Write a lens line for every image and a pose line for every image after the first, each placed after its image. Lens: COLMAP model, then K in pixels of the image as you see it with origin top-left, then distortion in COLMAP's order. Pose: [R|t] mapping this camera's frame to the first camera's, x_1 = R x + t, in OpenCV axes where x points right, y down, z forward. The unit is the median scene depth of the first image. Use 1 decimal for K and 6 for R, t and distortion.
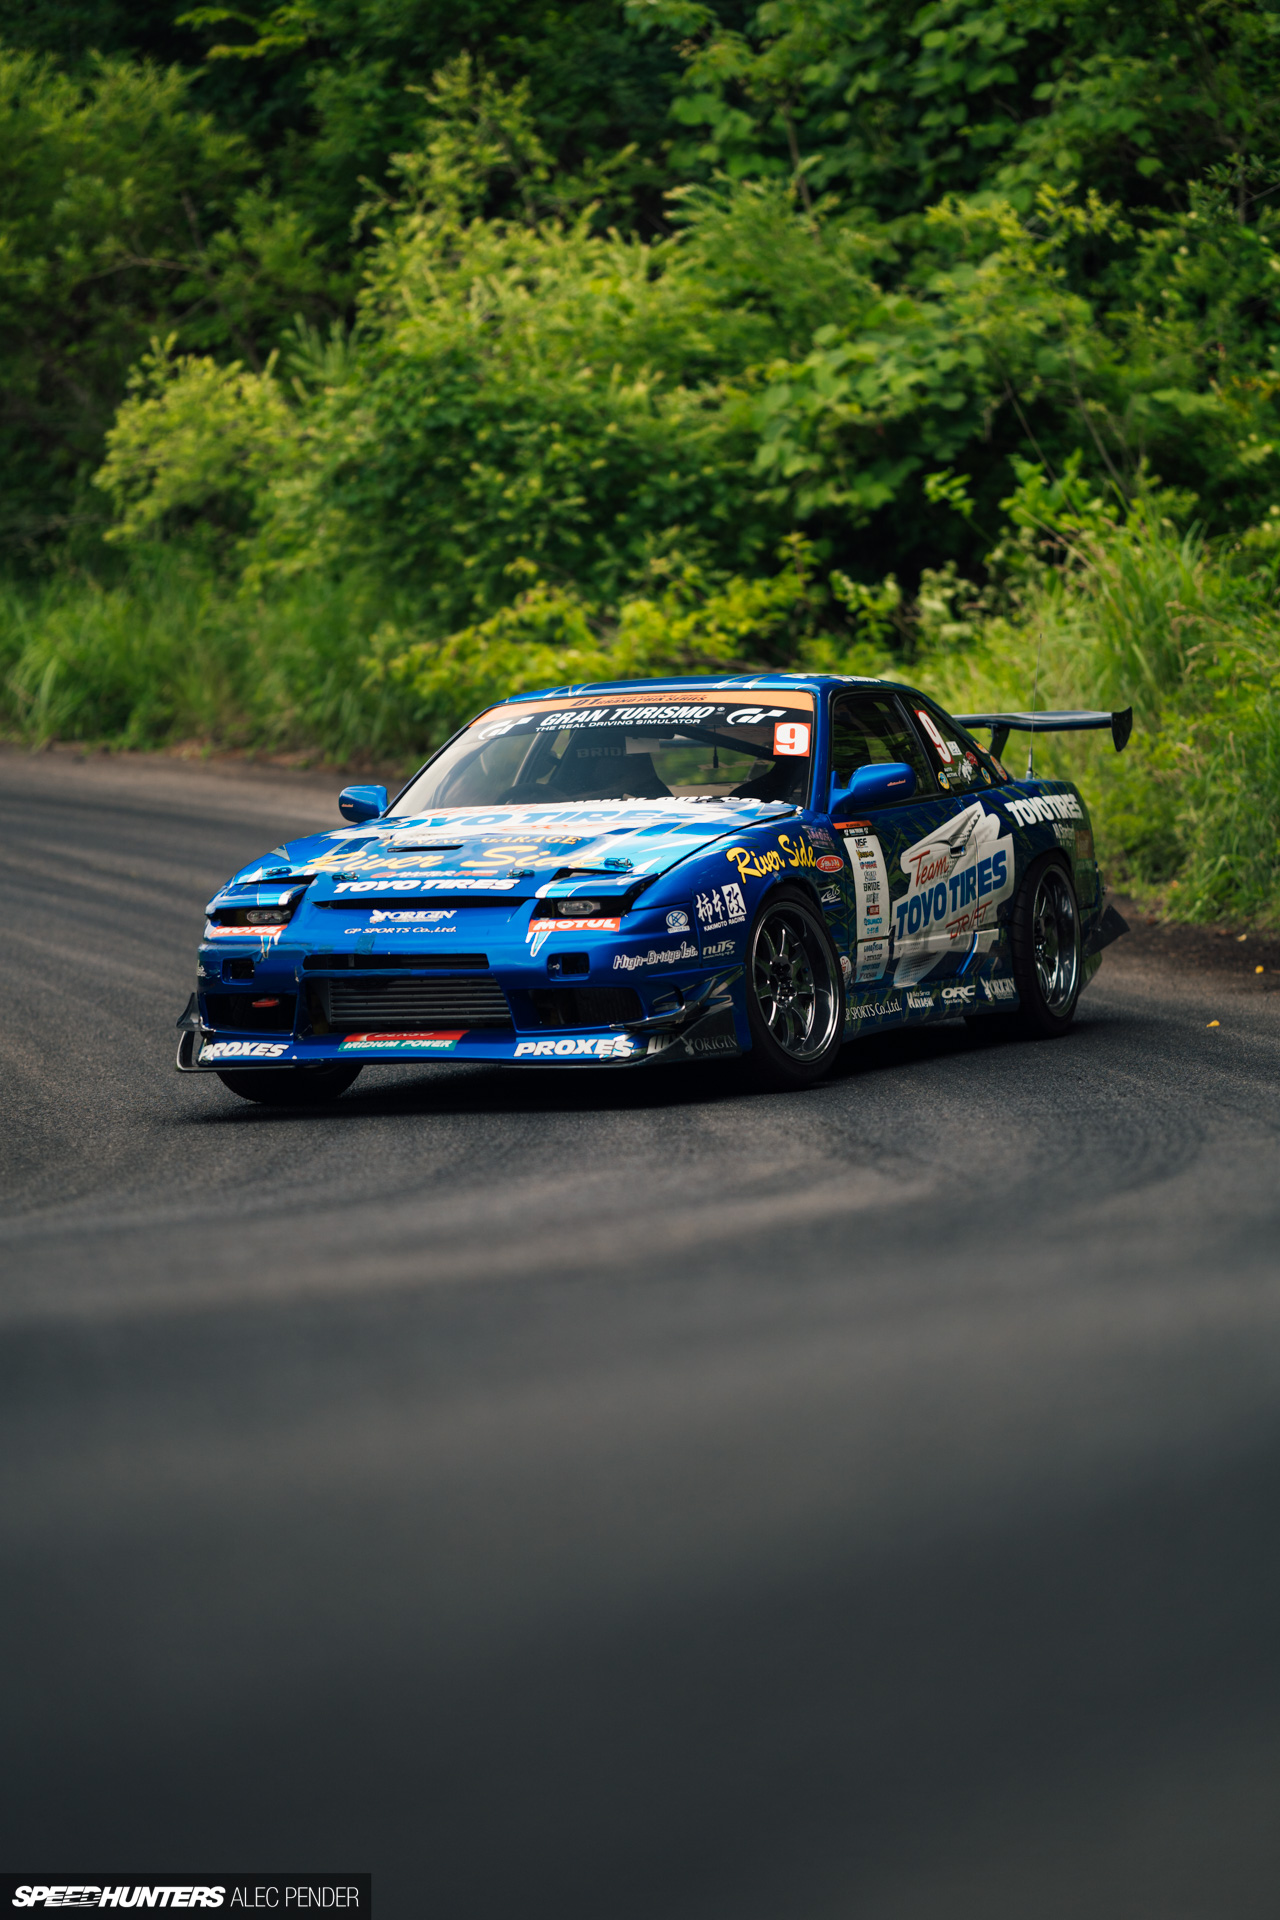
lens RADIAL K [[5046.0, 0, 640.0], [0, 5046.0, 960.0], [0, 0, 1]] dist [-0.013042, -0.240258]
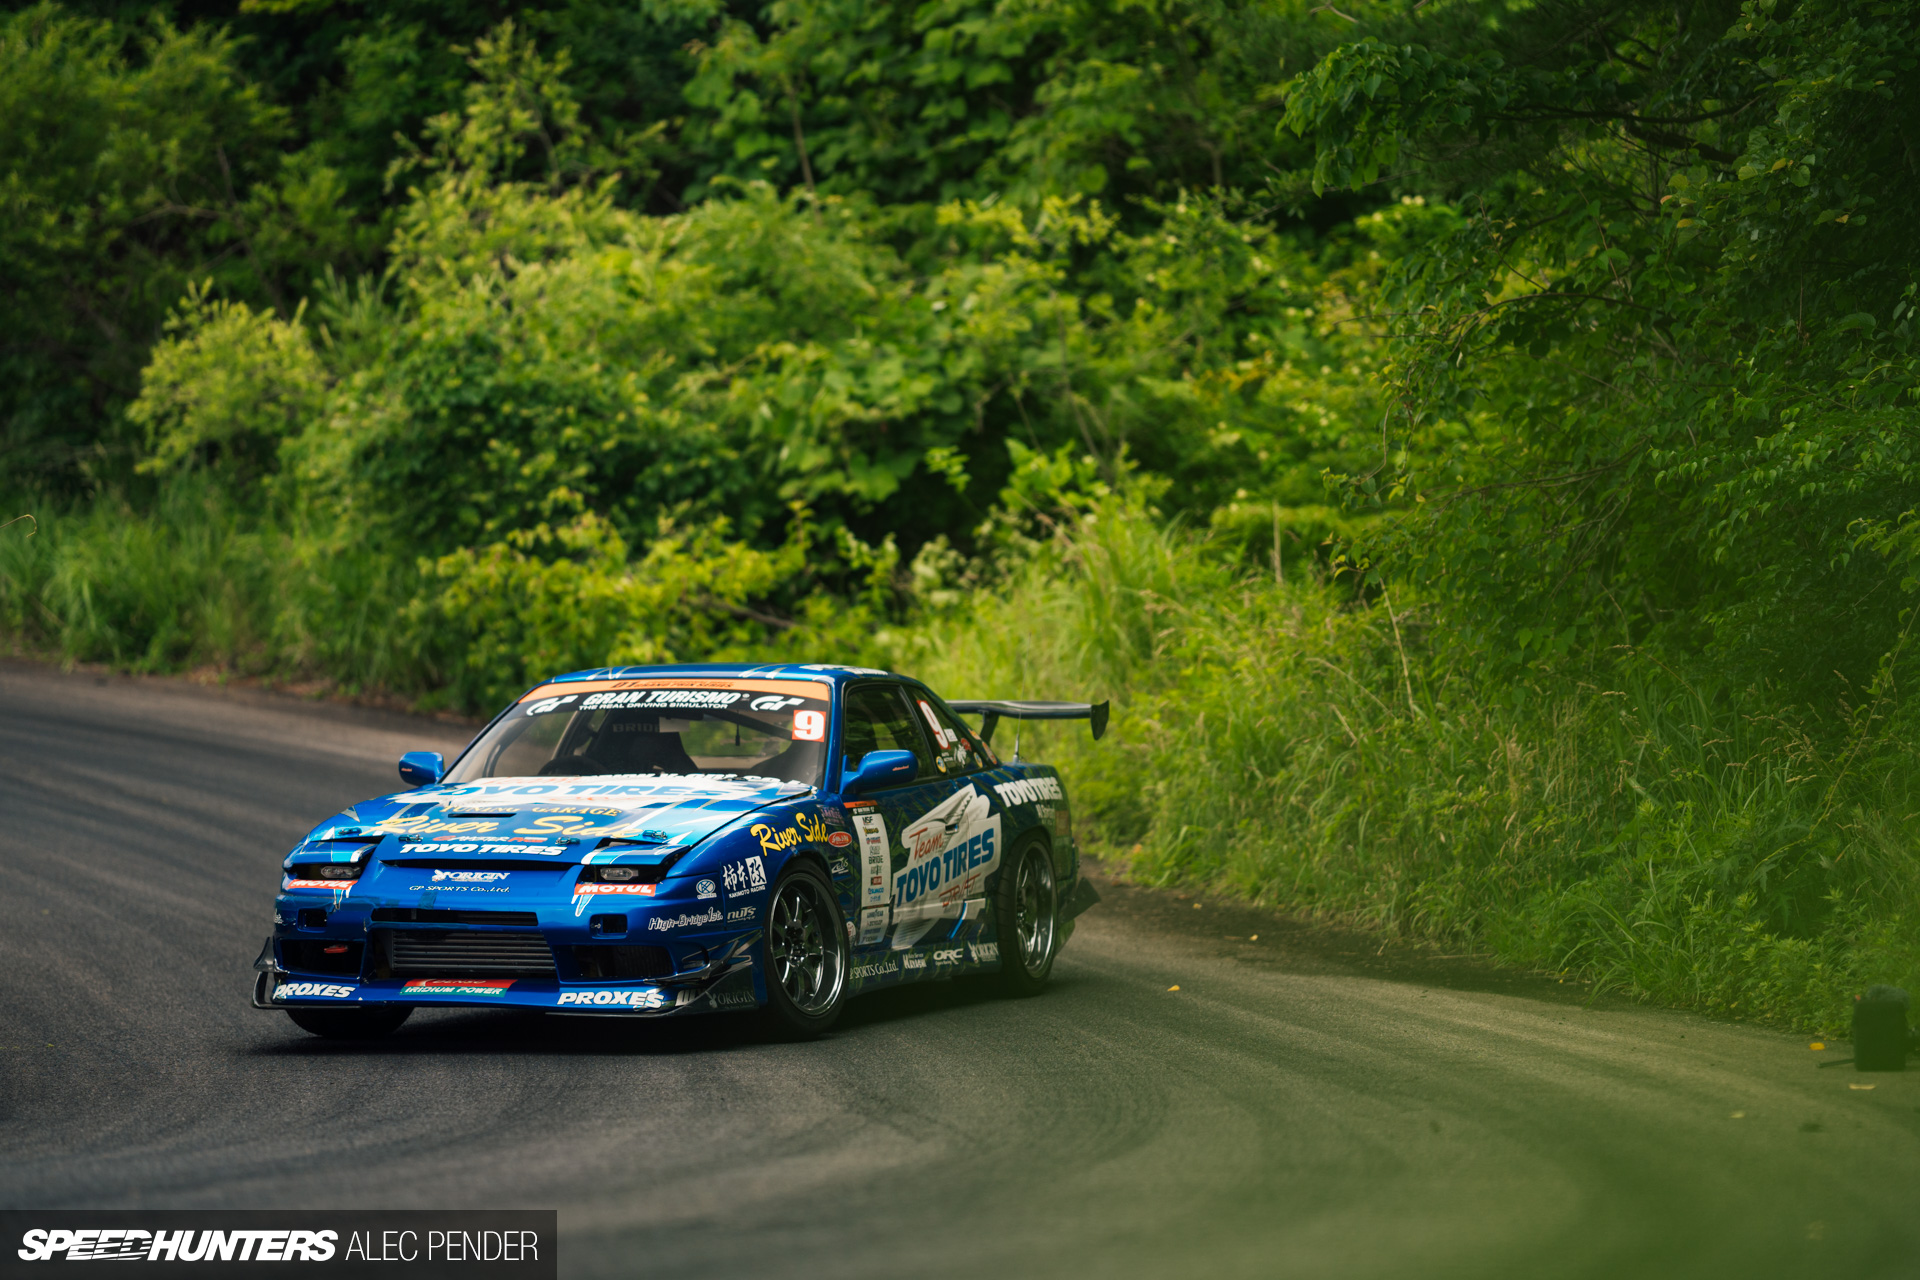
lens RADIAL K [[5046.0, 0, 960.0], [0, 5046.0, 640.0], [0, 0, 1]] dist [-0.013042, -0.240258]
pose [[0.996778, 0.036229, 0.071560, -0.017299], [-0.032982, 0.998395, -0.046042, -0.012143], [-0.073113, 0.043533, 0.996373, -0.121067]]
